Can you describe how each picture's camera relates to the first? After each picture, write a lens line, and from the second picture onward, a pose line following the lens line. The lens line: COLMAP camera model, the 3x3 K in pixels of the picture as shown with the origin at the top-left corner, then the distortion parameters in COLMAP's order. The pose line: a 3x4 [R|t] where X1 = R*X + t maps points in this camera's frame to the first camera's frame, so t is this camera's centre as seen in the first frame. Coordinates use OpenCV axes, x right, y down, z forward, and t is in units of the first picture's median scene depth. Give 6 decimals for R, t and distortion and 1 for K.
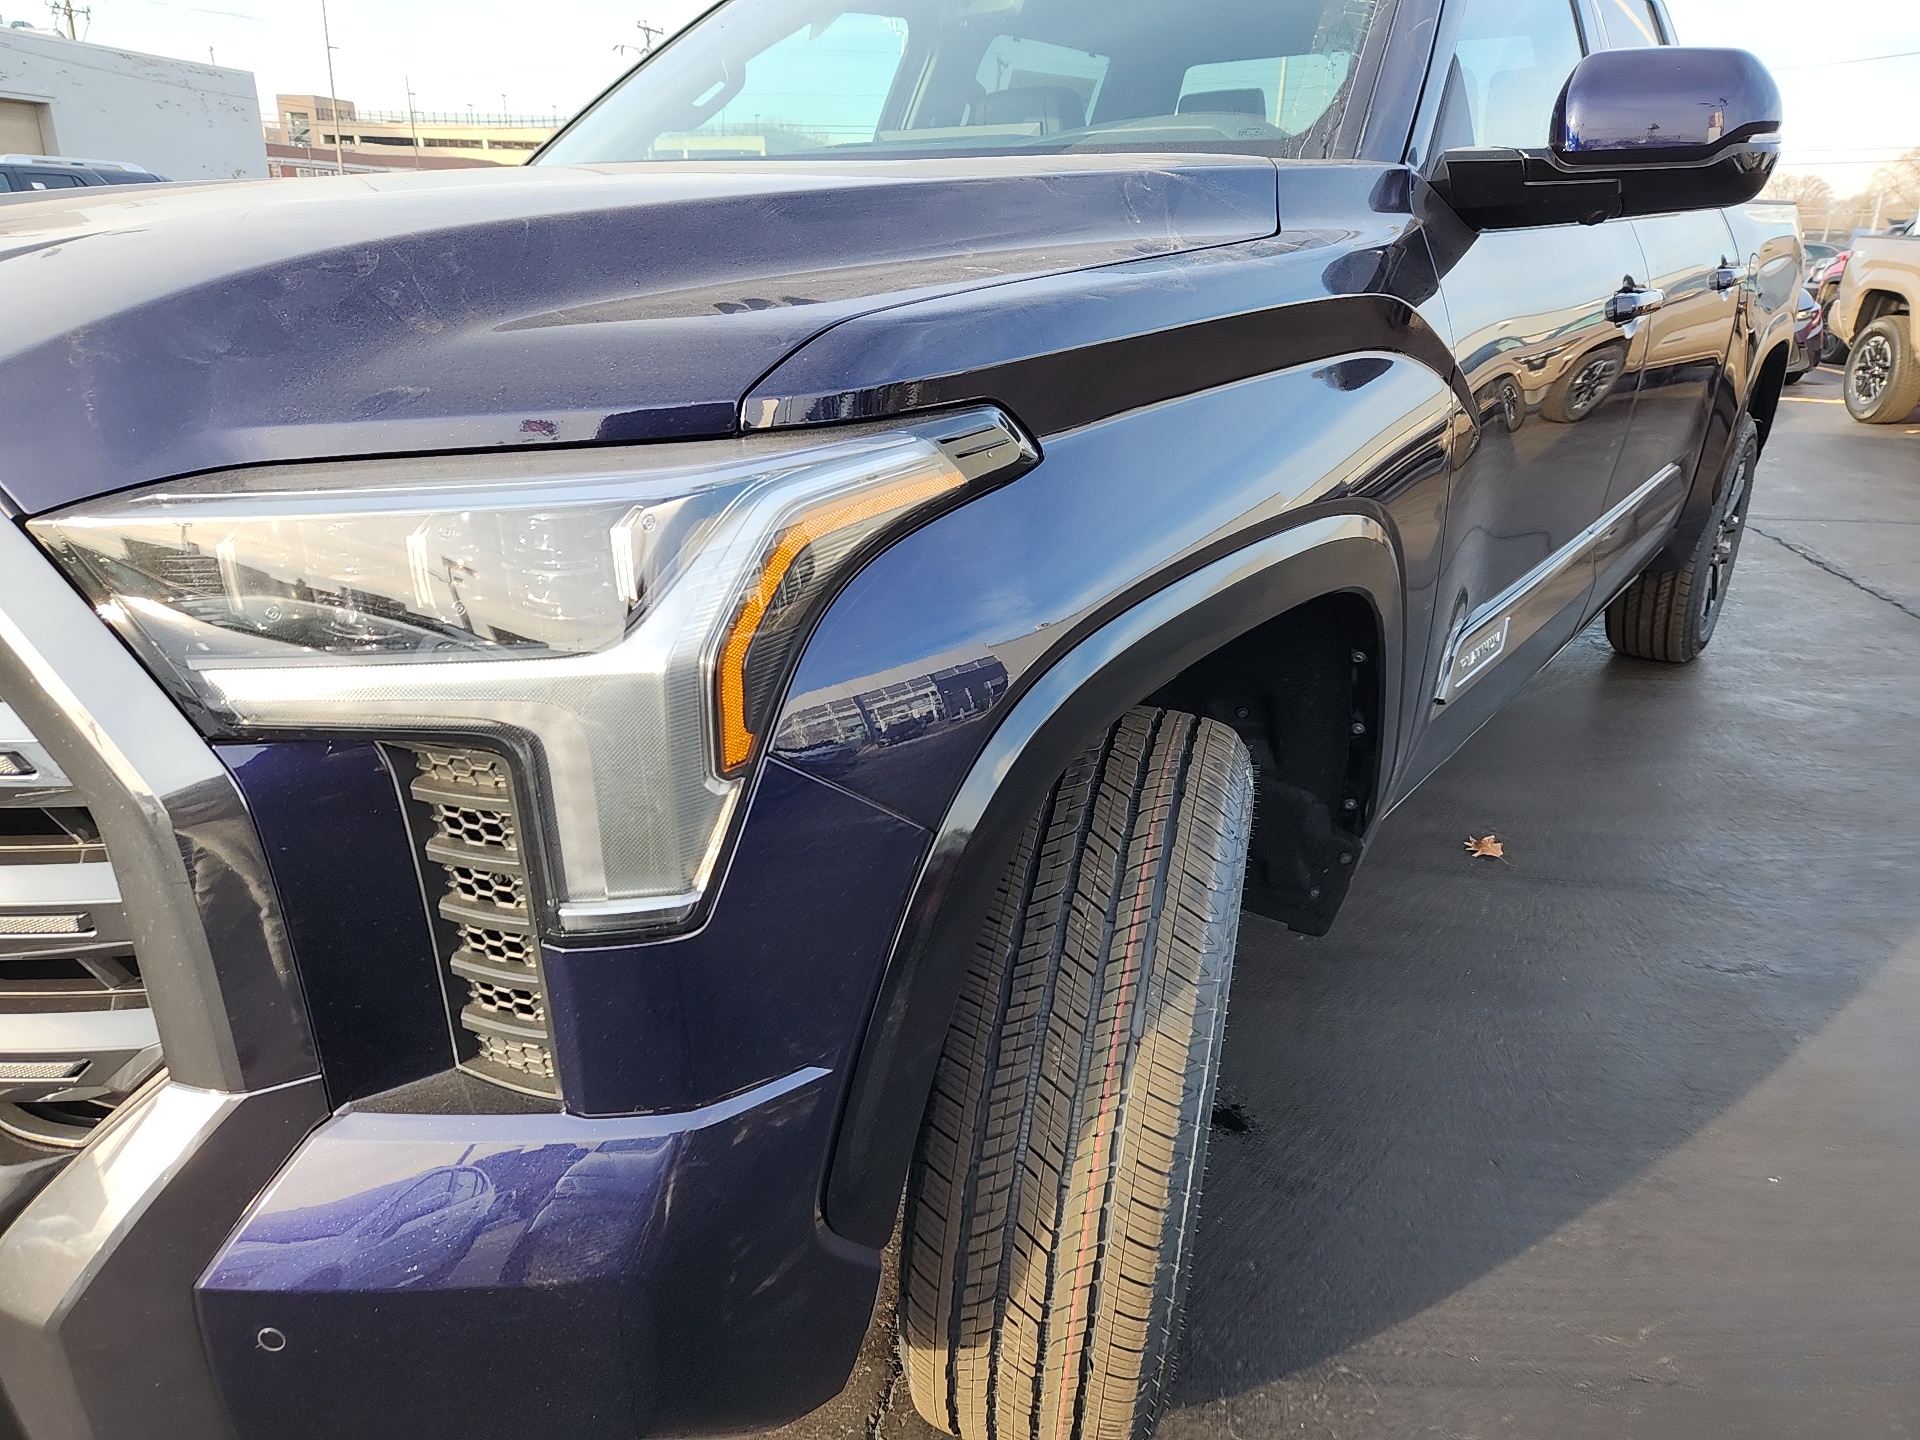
lens RADIAL K [[1310.1, 0, 959.5], [0, 1310.1, 709.6], [0, 0, 1]] dist [0.075521, -0.057531]
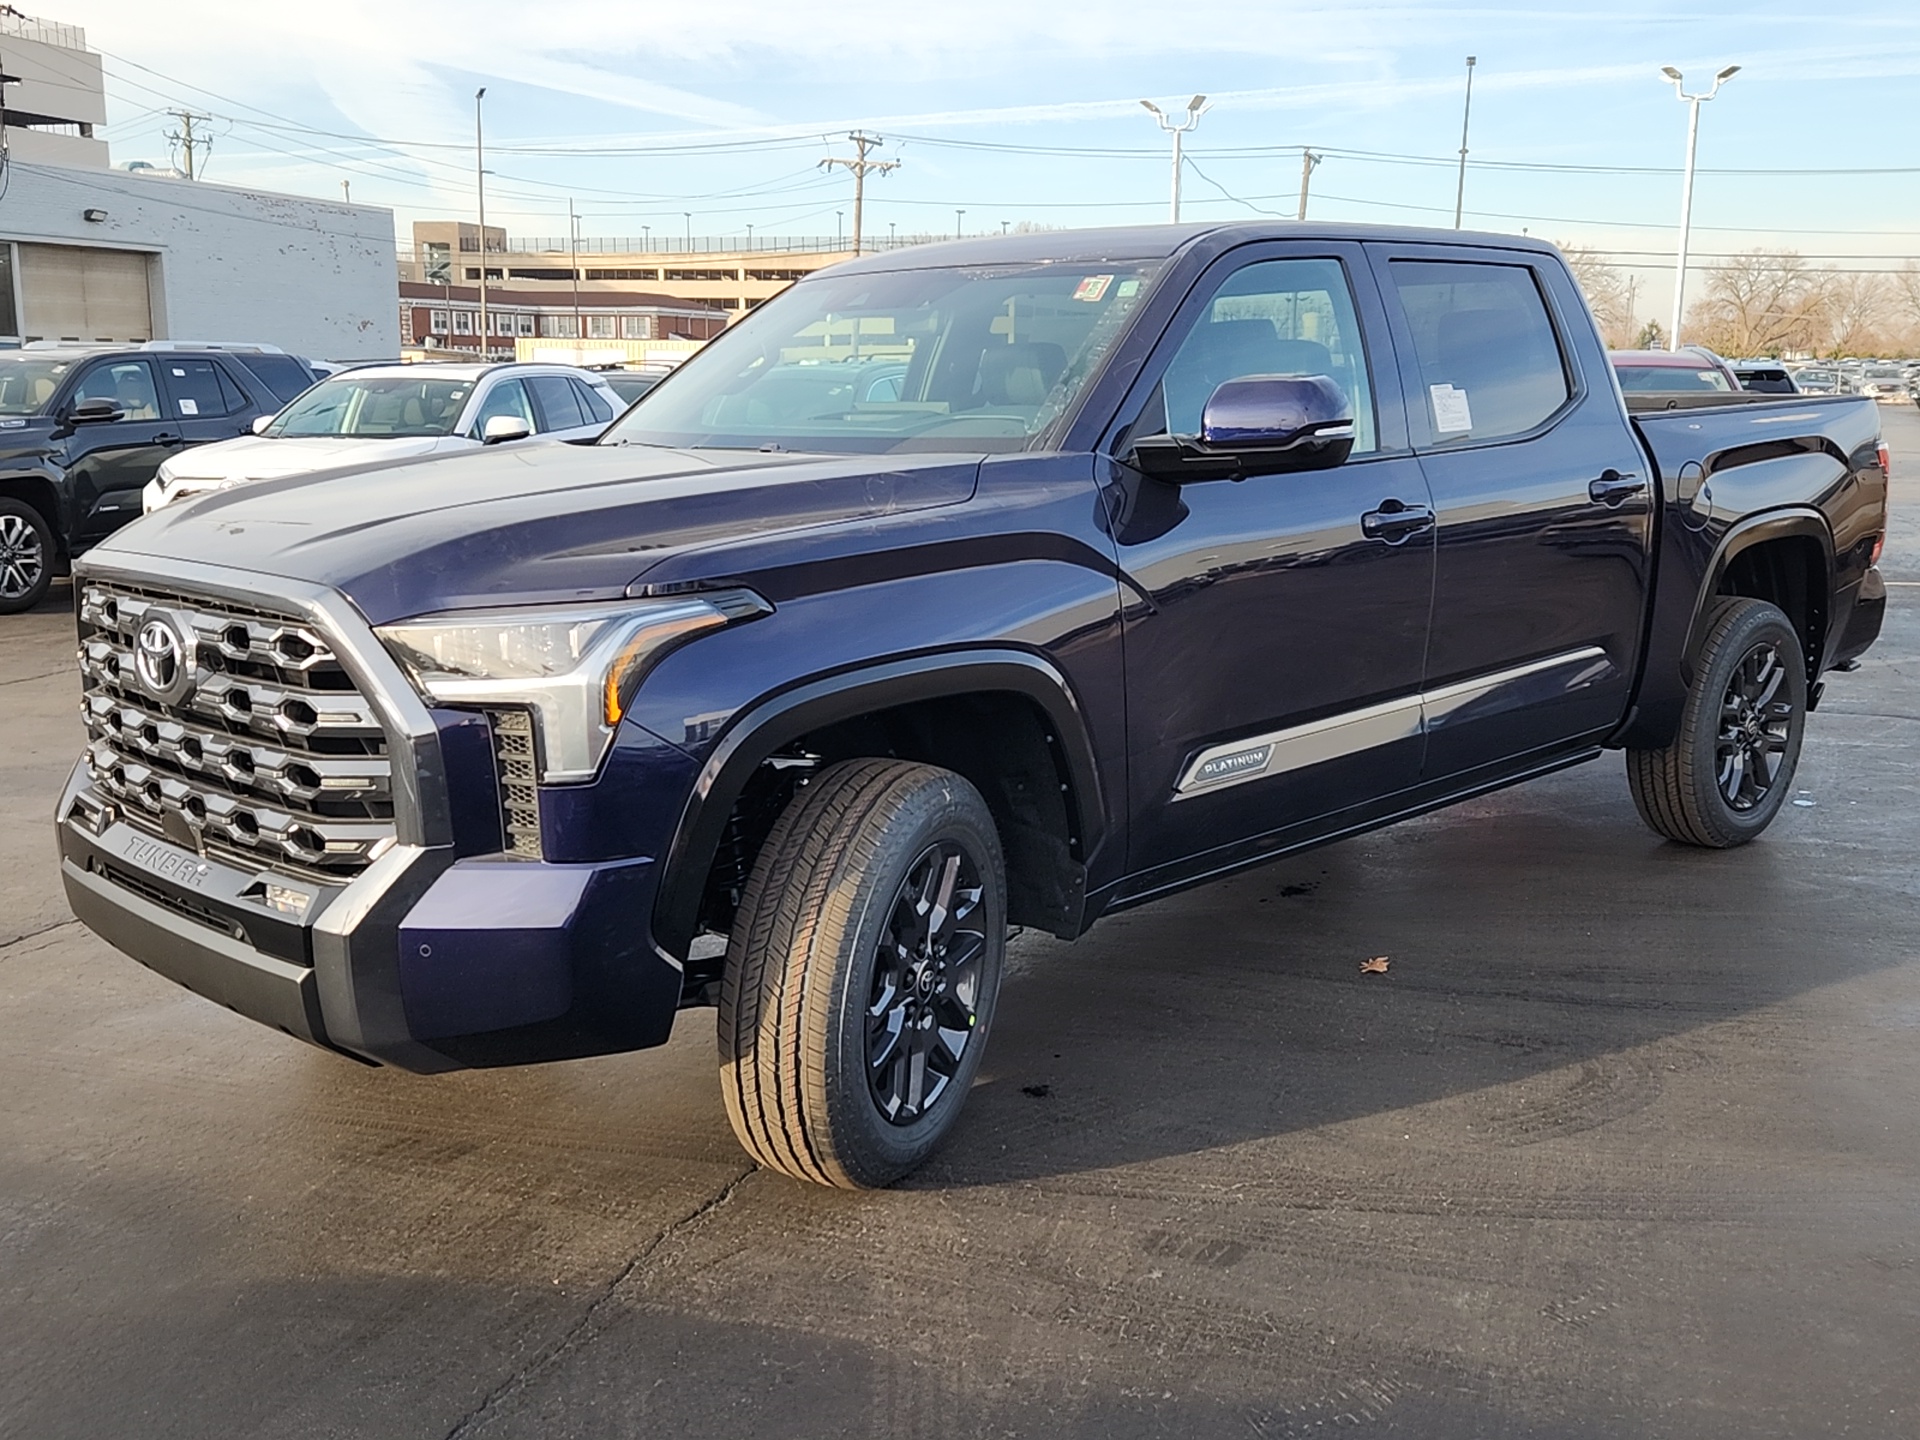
lens RADIAL K [[1881.0, 0, 989.8], [0, 1881.0, 698.4], [0, 0, 1]] dist [0.100924, -0.098025]
pose [[0.988522, 0.008802, -0.150824, 0.806041], [-0.034642, 0.984909, -0.169572, 0.430974], [0.147055, 0.172850, 0.973908, -1.812992]]
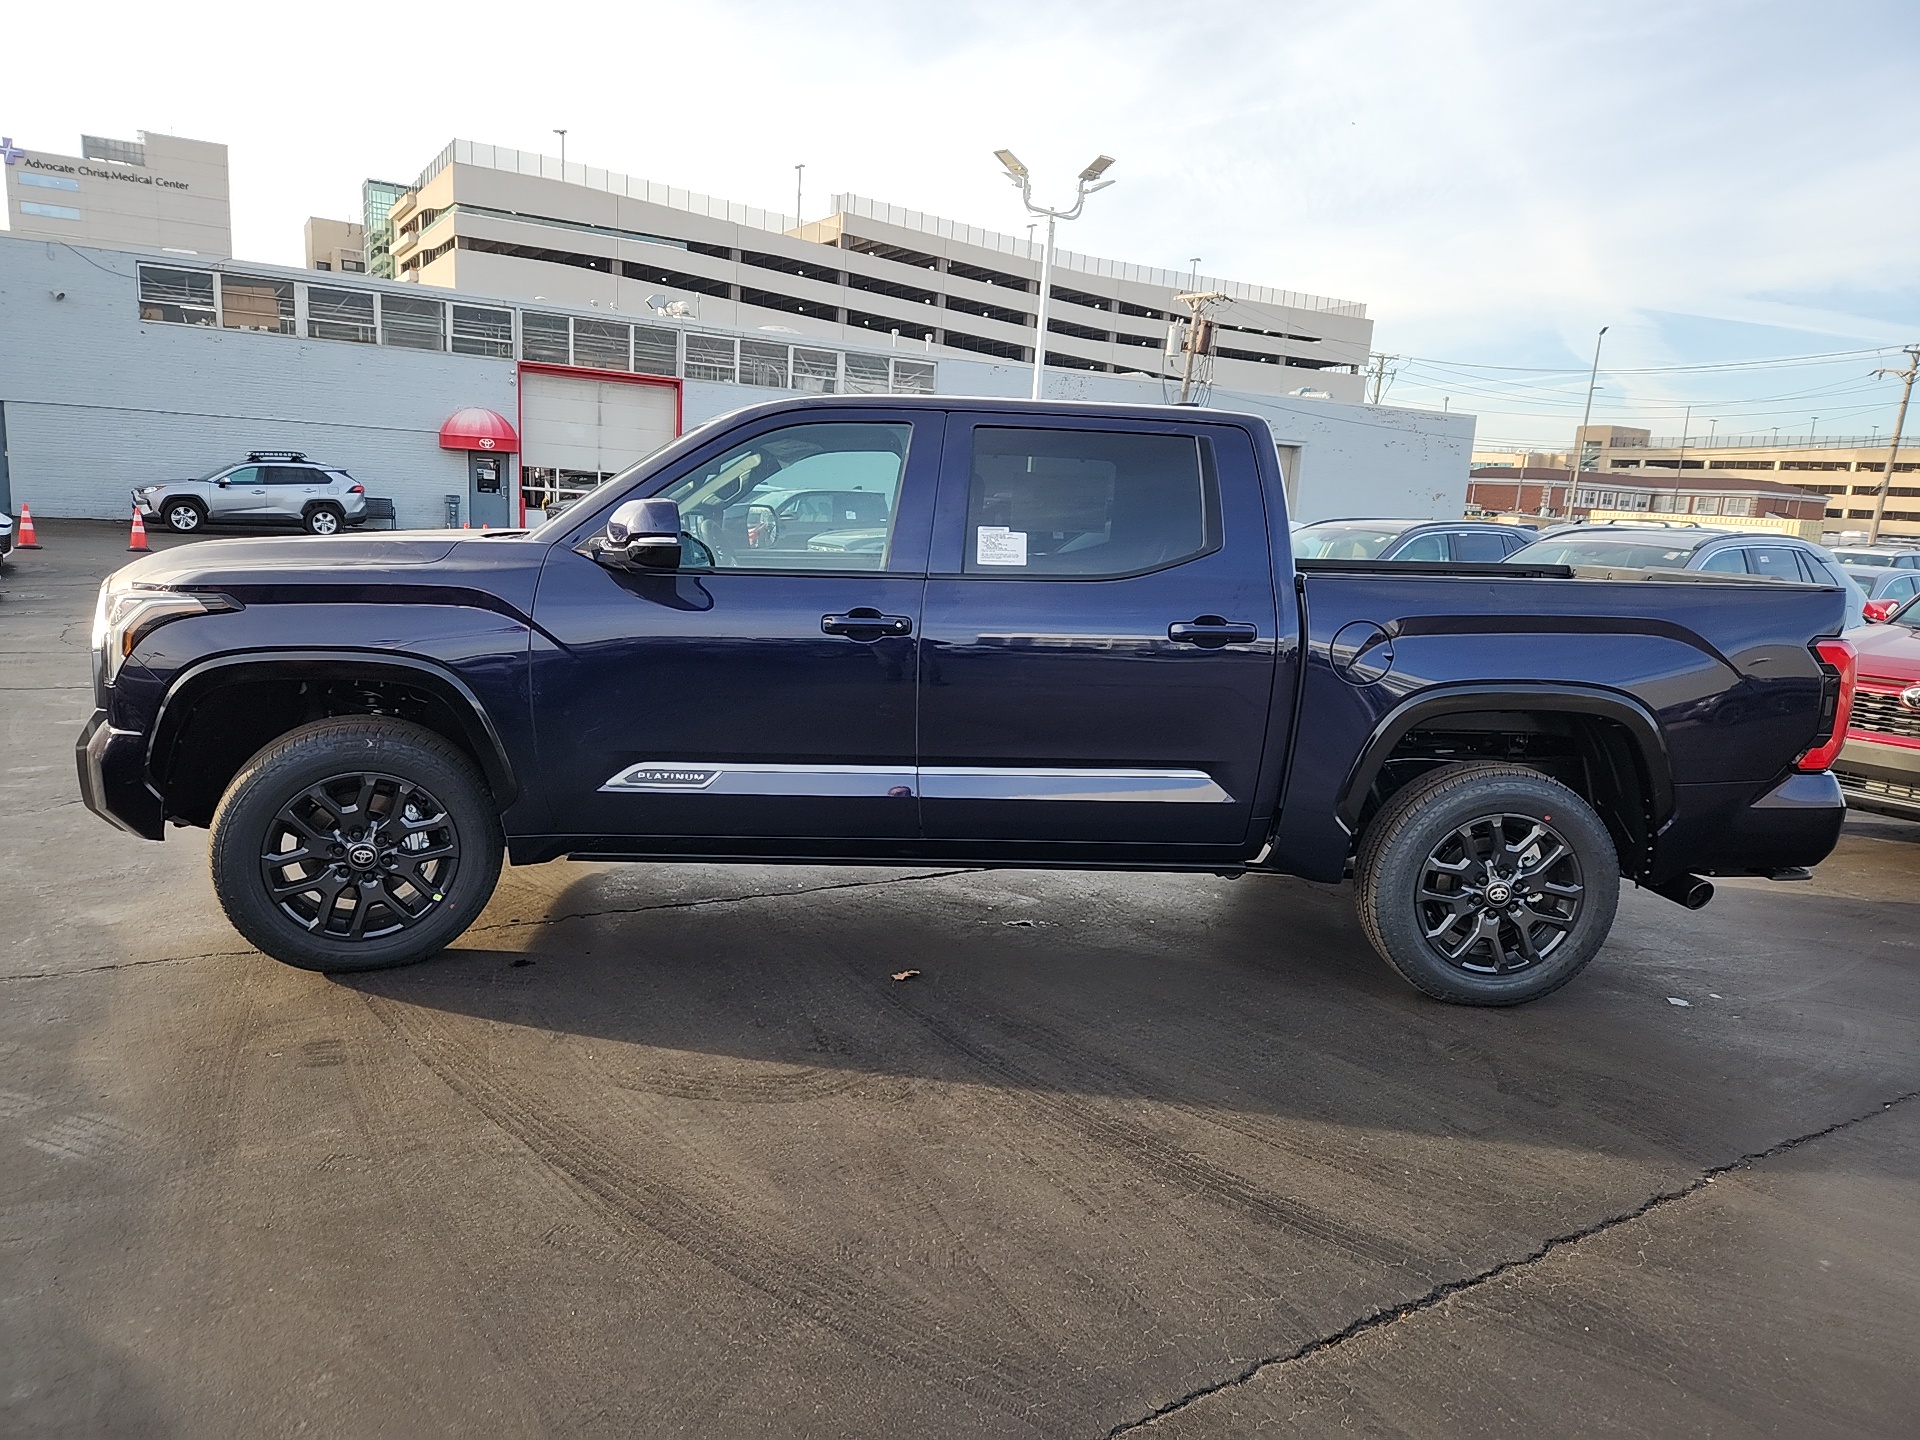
lens RADIAL K [[1310.1, 0, 959.5], [0, 1310.1, 709.6], [0, 0, 1]] dist [0.075521, -0.057531]
pose [[0.638799, 0.137873, -0.756920, 3.881149], [-0.299421, 0.950803, -0.079506, -0.204458], [0.708719, 0.277426, 0.648653, 0.030139]]
